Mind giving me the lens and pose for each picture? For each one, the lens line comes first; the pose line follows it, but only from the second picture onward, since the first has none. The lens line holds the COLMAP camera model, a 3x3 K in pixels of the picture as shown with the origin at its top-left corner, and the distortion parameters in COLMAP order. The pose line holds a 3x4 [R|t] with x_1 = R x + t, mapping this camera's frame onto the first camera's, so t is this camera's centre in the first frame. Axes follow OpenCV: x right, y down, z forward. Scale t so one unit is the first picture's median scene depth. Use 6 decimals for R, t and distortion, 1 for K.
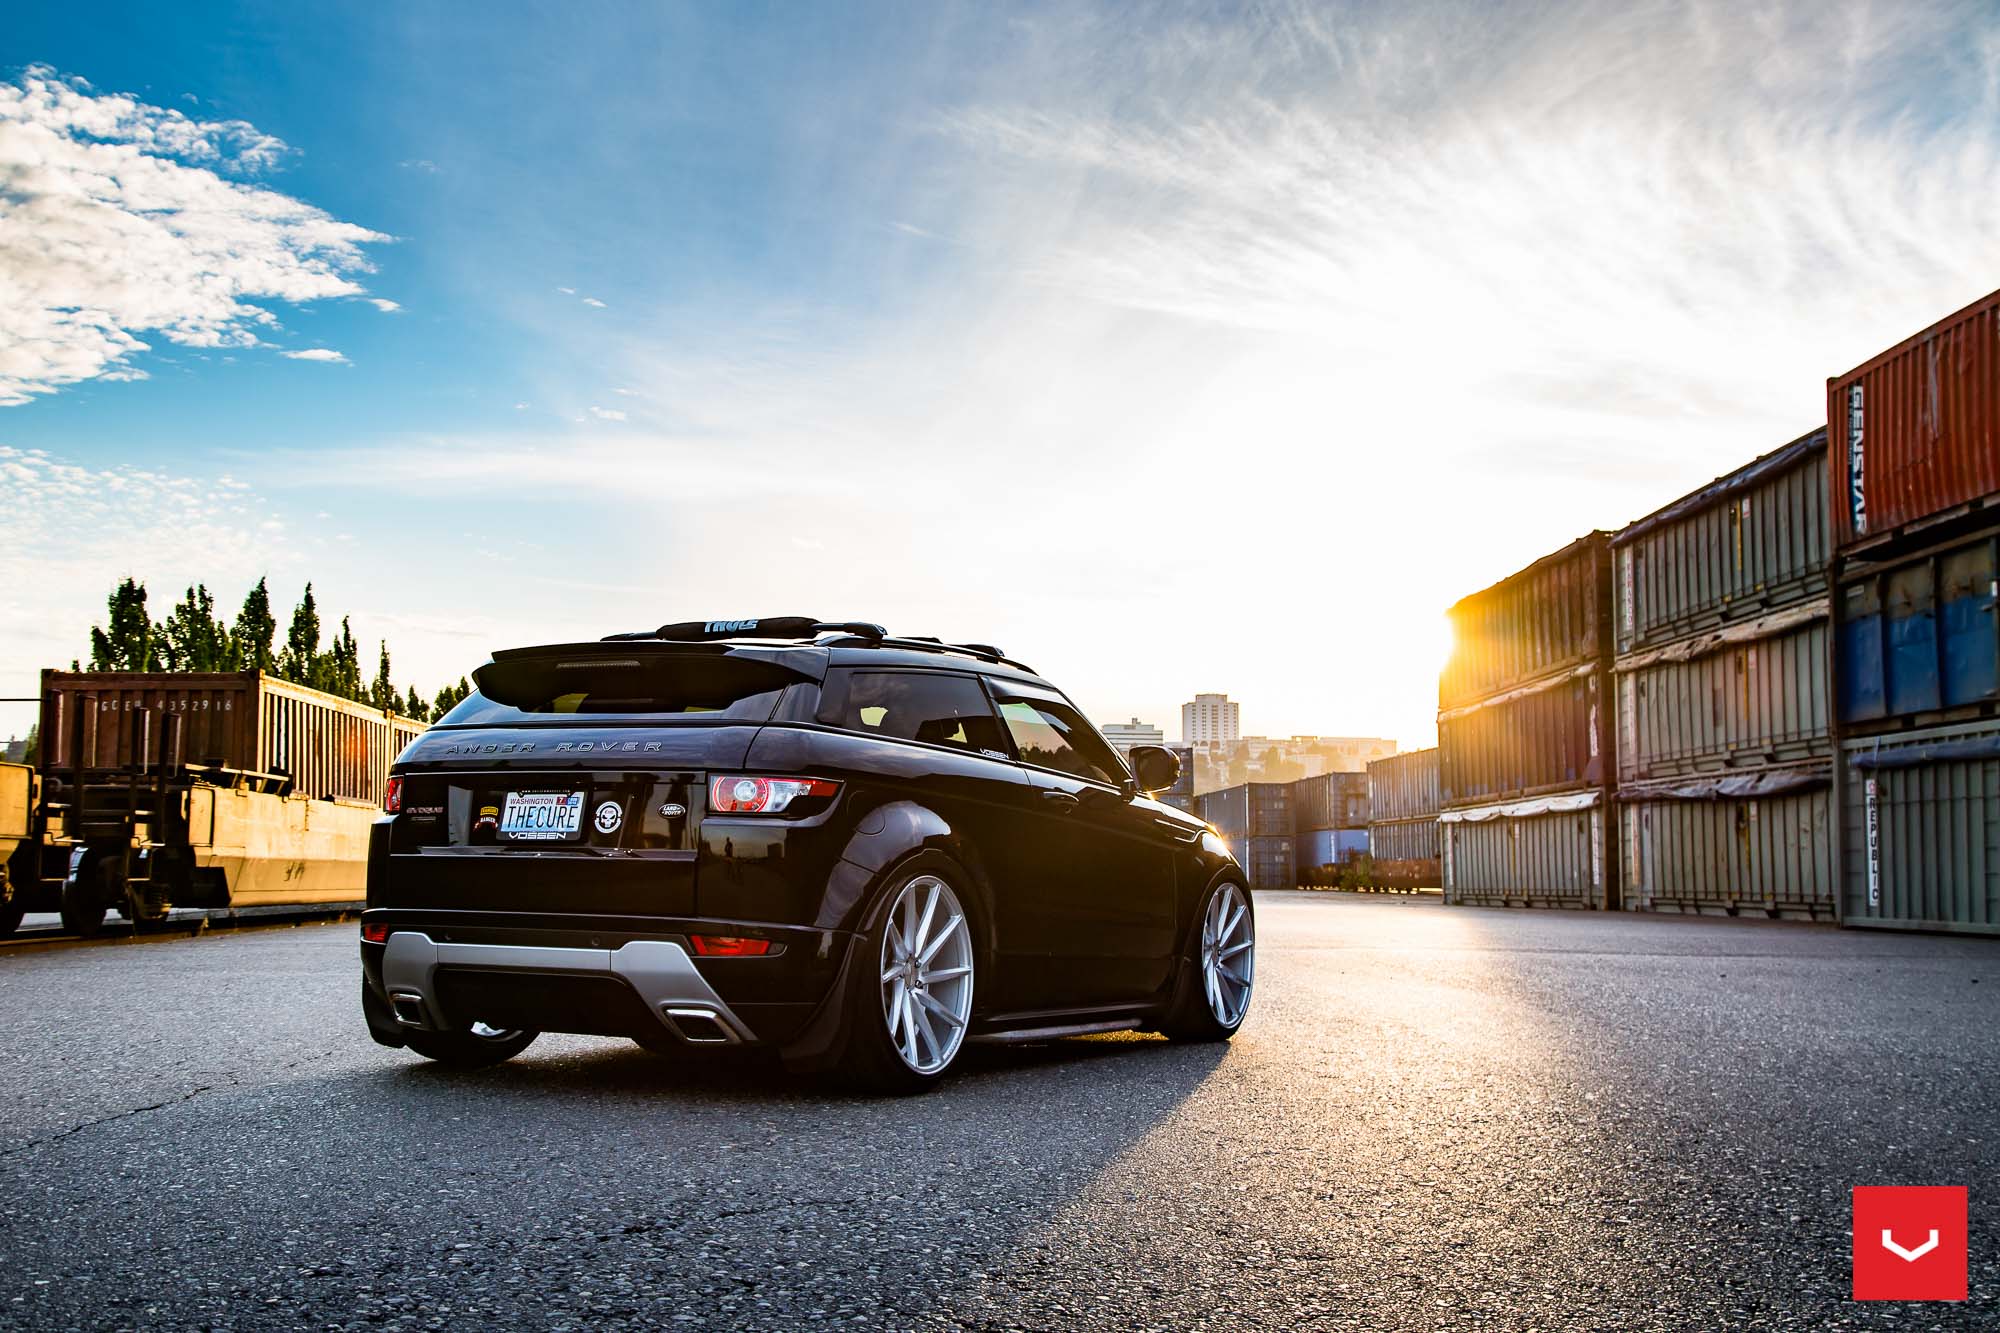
lens RADIAL K [[2153.2, 0, 1007.3], [0, 2153.2, 679.8], [0, 0, 1]] dist [-0.007167, 0.000000]
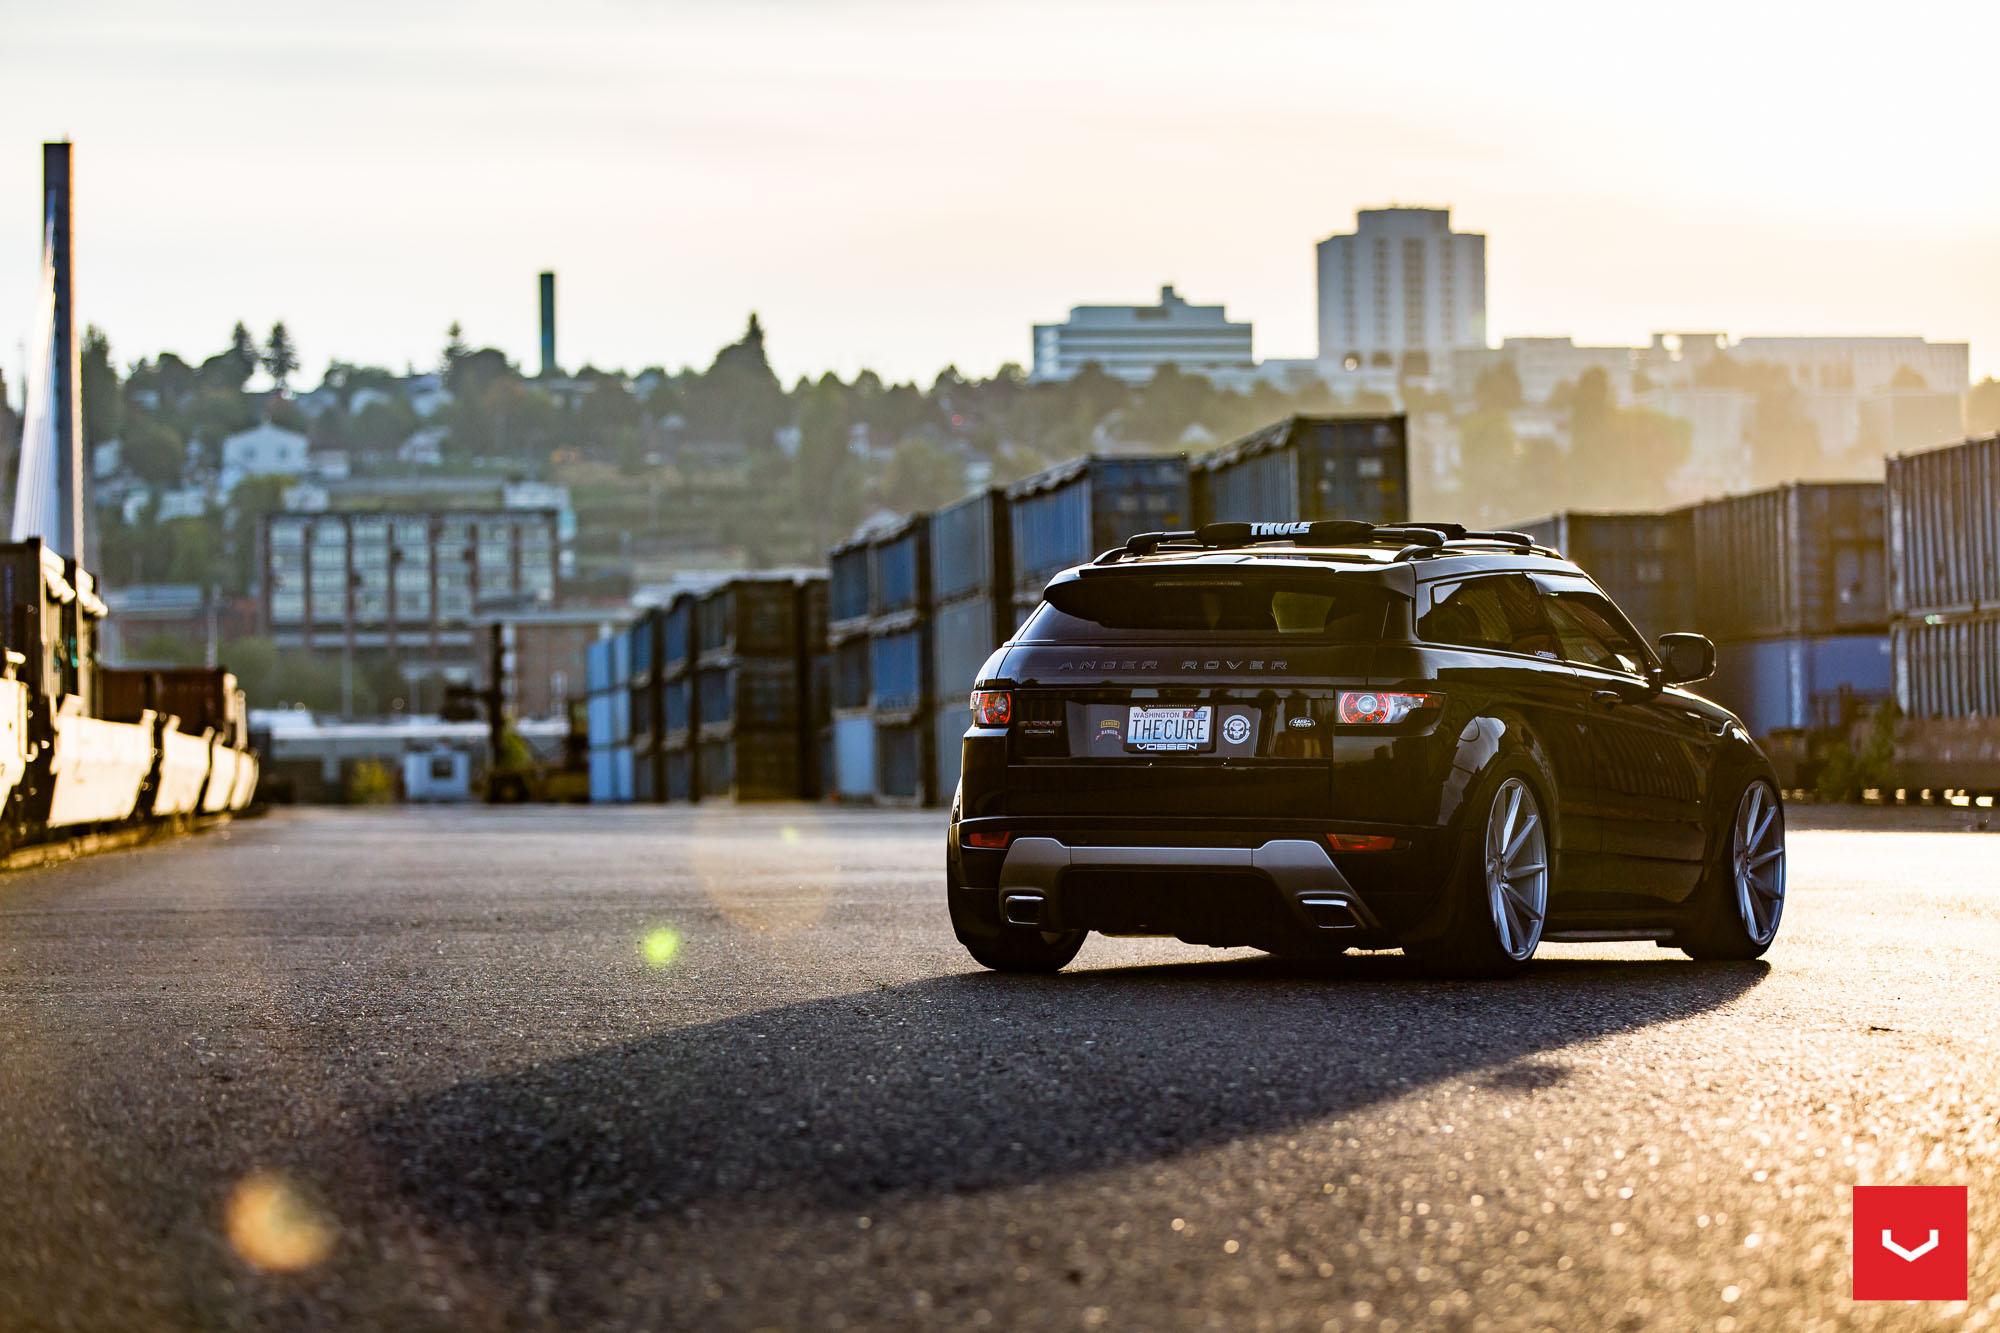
lens RADIAL K [[6830.3, 0, 1006.4], [0, 6830.3, 658.2], [0, 0, 1]] dist [-0.047339, 0.000000]
pose [[0.999190, -0.013228, 0.038006, -0.068938], [0.010365, 0.997164, 0.074539, -0.037095], [-0.038884, -0.074085, 0.996494, -0.392480]]
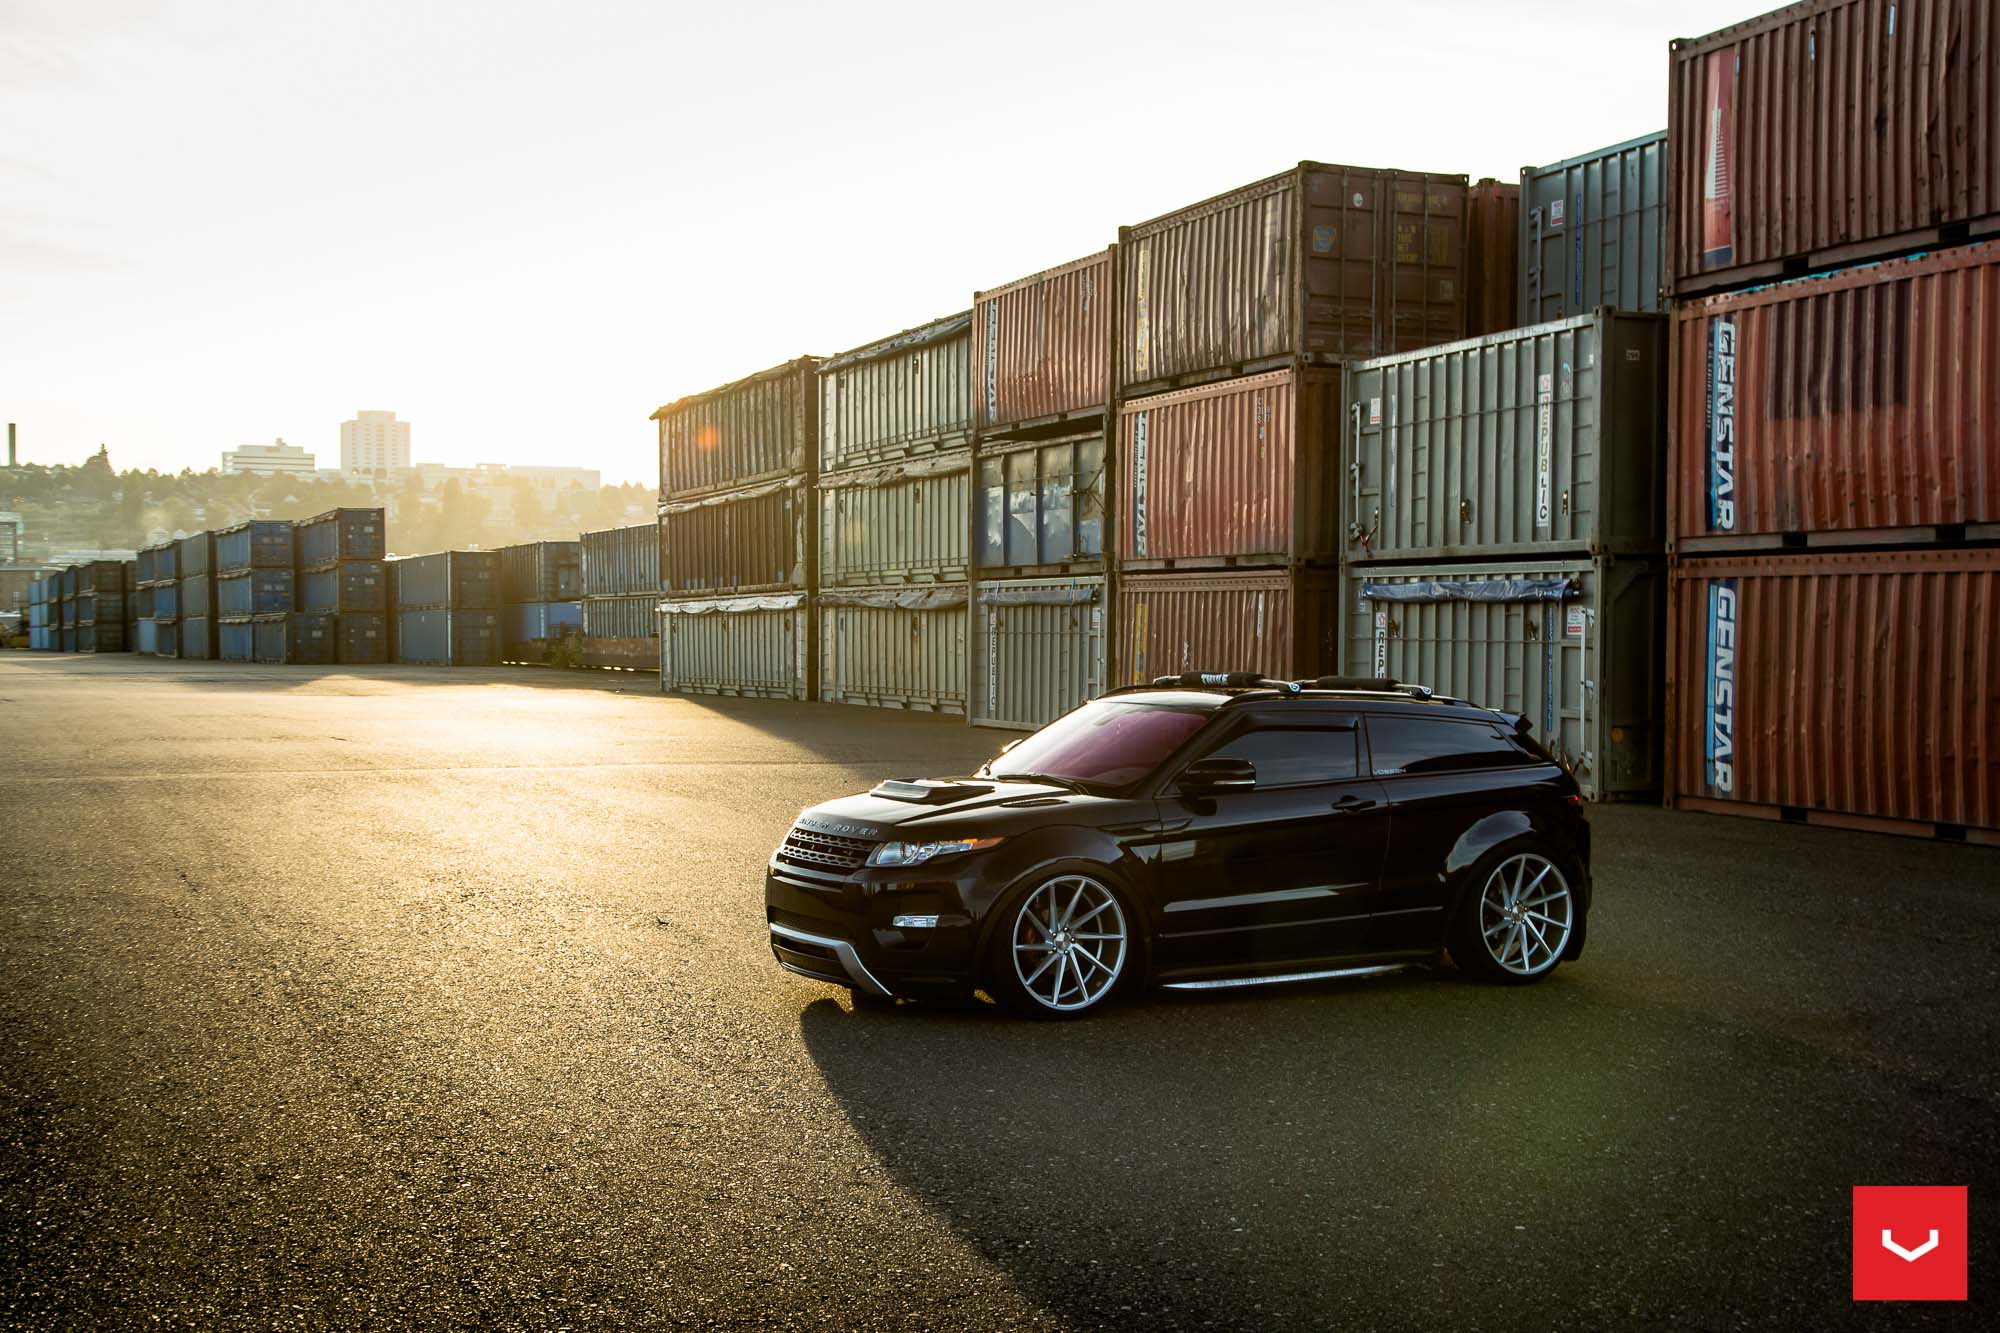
lens RADIAL K [[2582.8, 0, 983.8], [0, 2582.8, 651.9], [0, 0, 1]] dist [0.093455, 0.000000]
pose [[0.947164, -0.006530, 0.320684, -0.070053], [-0.025587, 0.995068, 0.095836, -0.052901], [-0.319728, -0.098977, 0.942325, -0.314170]]
